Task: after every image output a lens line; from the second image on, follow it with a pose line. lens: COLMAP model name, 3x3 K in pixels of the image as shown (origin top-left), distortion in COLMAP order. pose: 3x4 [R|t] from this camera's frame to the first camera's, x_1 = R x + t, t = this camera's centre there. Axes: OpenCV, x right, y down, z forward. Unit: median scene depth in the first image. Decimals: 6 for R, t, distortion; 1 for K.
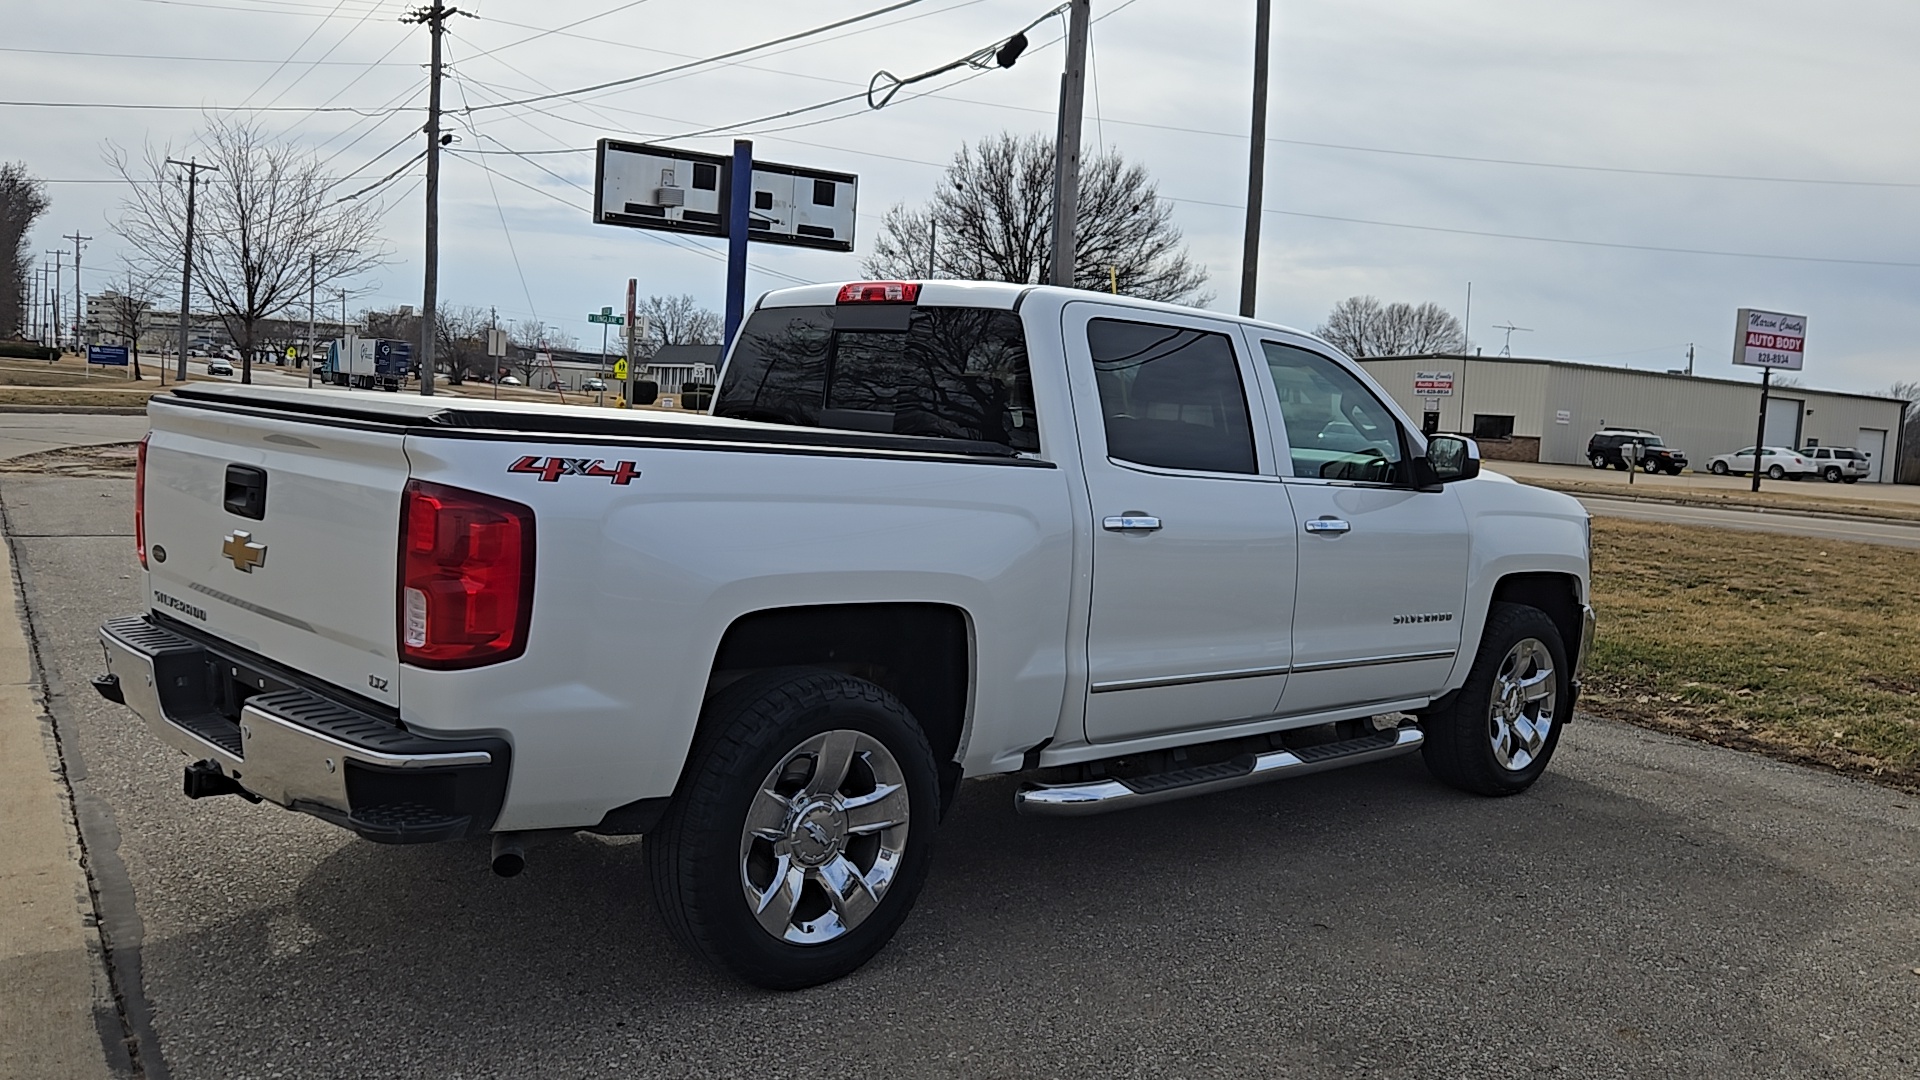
lens RADIAL K [[1623.0, 0, 955.0], [0, 1623.0, 536.7], [0, 0, 1]] dist [0.000847, 0.003674]
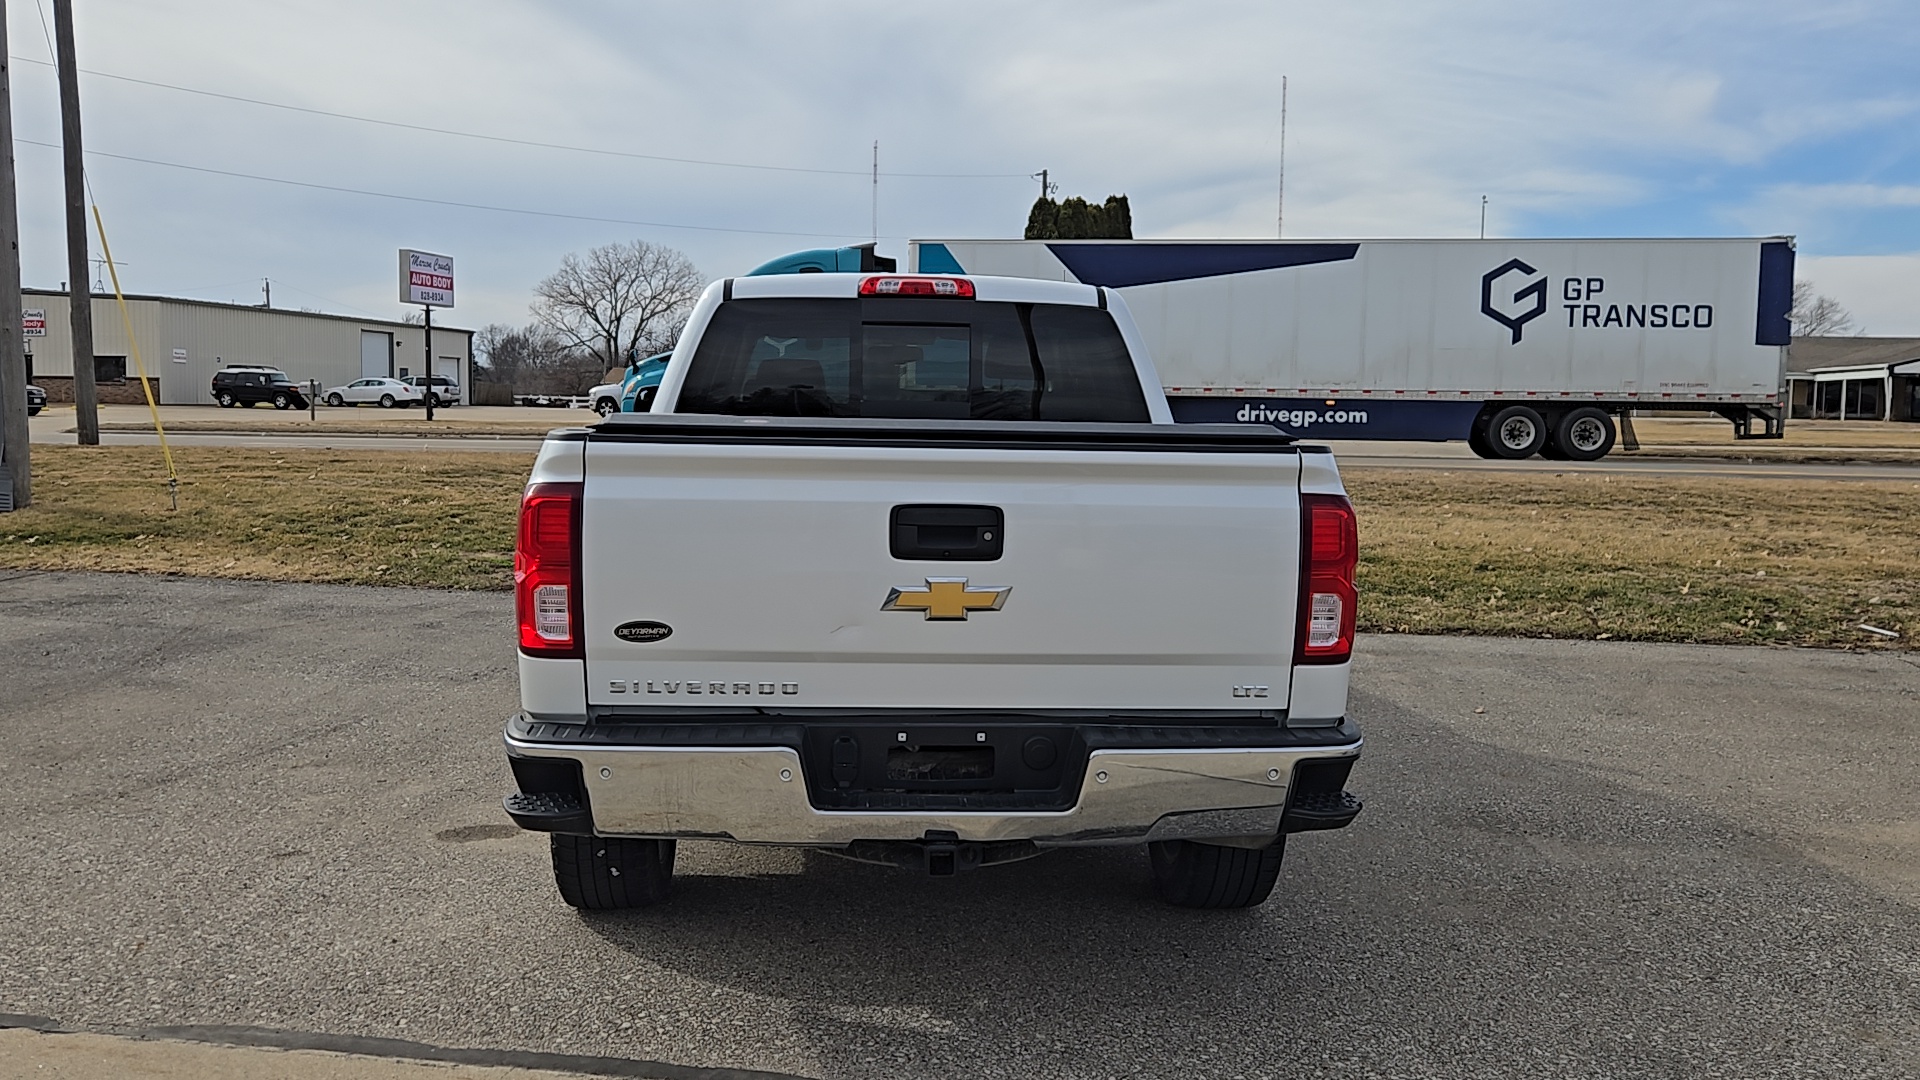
lens RADIAL K [[1623.0, 0, 955.0], [0, 1623.0, 536.7], [0, 0, 1]] dist [0.000847, 0.003674]
pose [[0.636737, -0.117441, 0.762085, -1.042371], [0.084999, 0.993000, 0.082008, -0.091488], [-0.766382, 0.012559, 0.642262, 0.389261]]
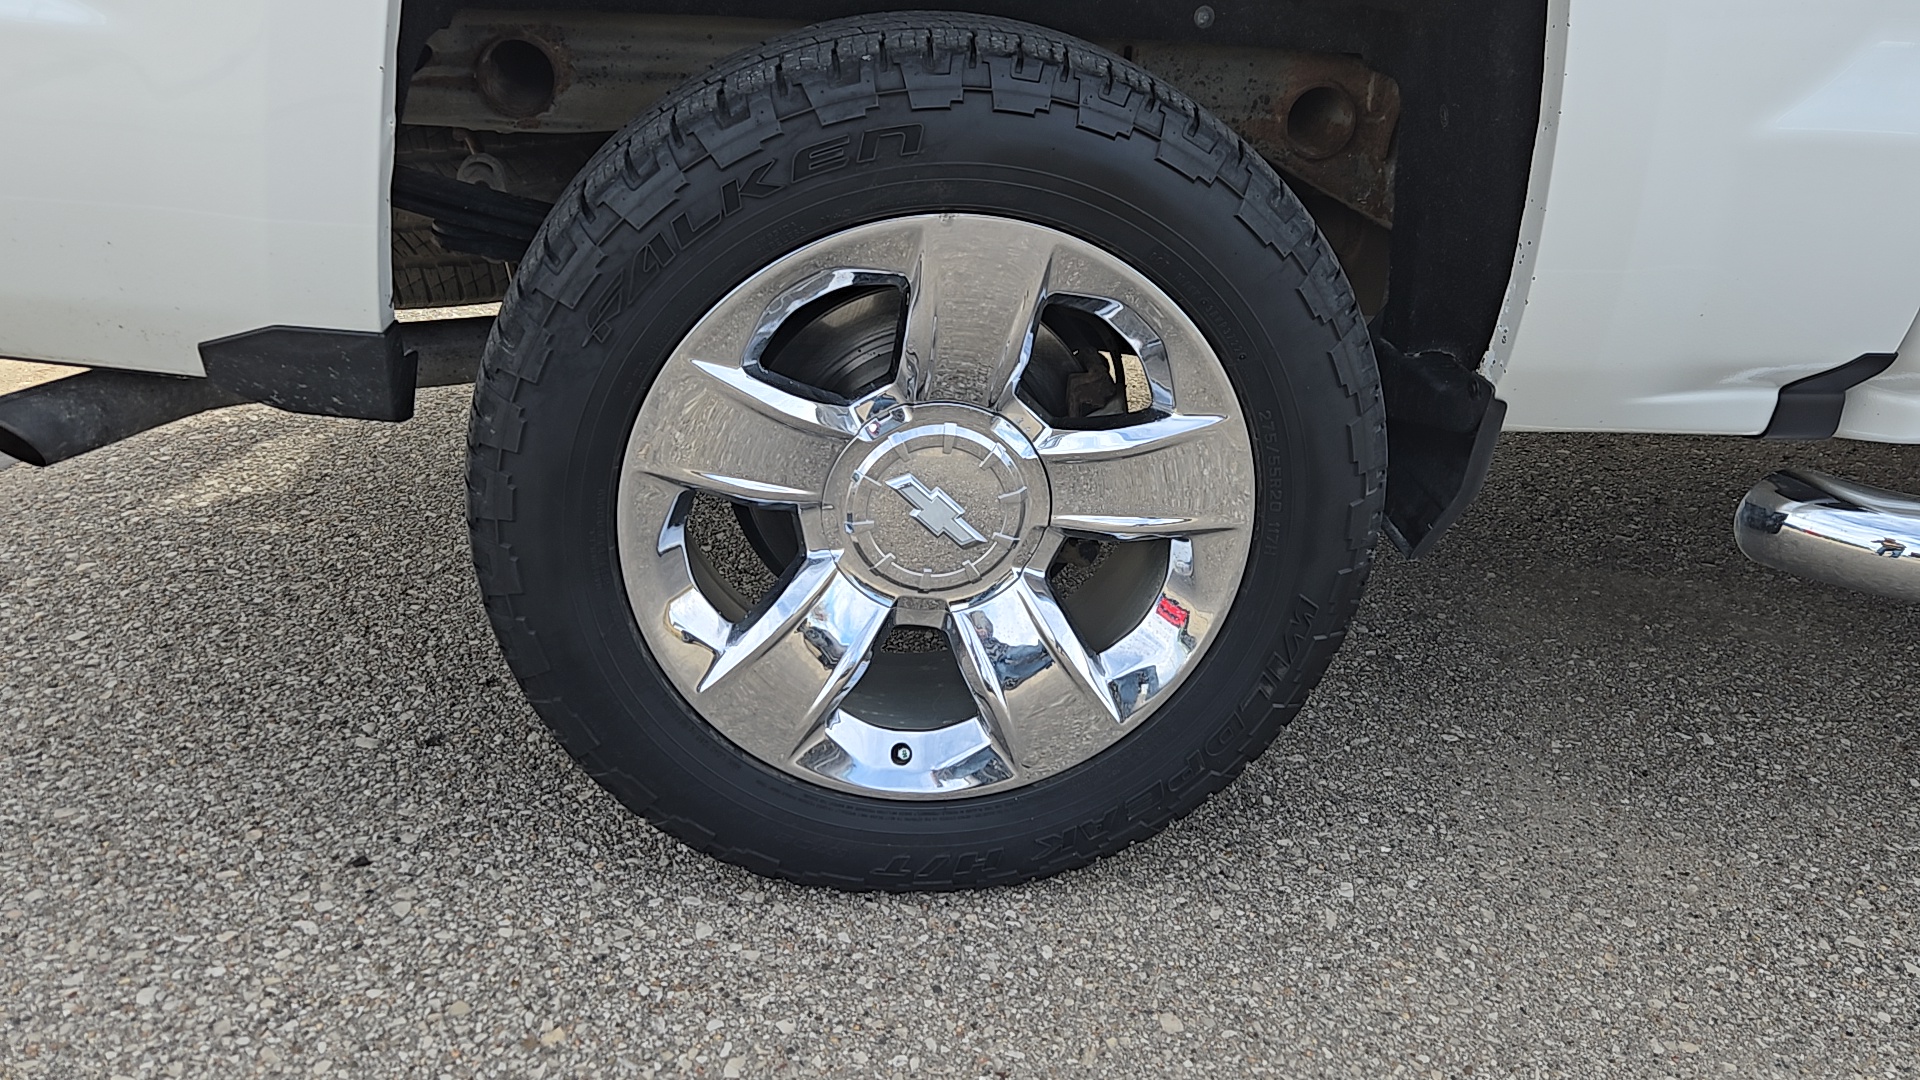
lens RADIAL K [[1623.0, 0, 955.0], [0, 1623.0, 536.7], [0, 0, 1]] dist [0.000847, 0.003674]
pose [[0.761745, 0.233886, -0.604186, 0.126955], [-0.043687, 0.948985, 0.312281, 0.078146], [0.646402, -0.211484, 0.733102, 0.732372]]
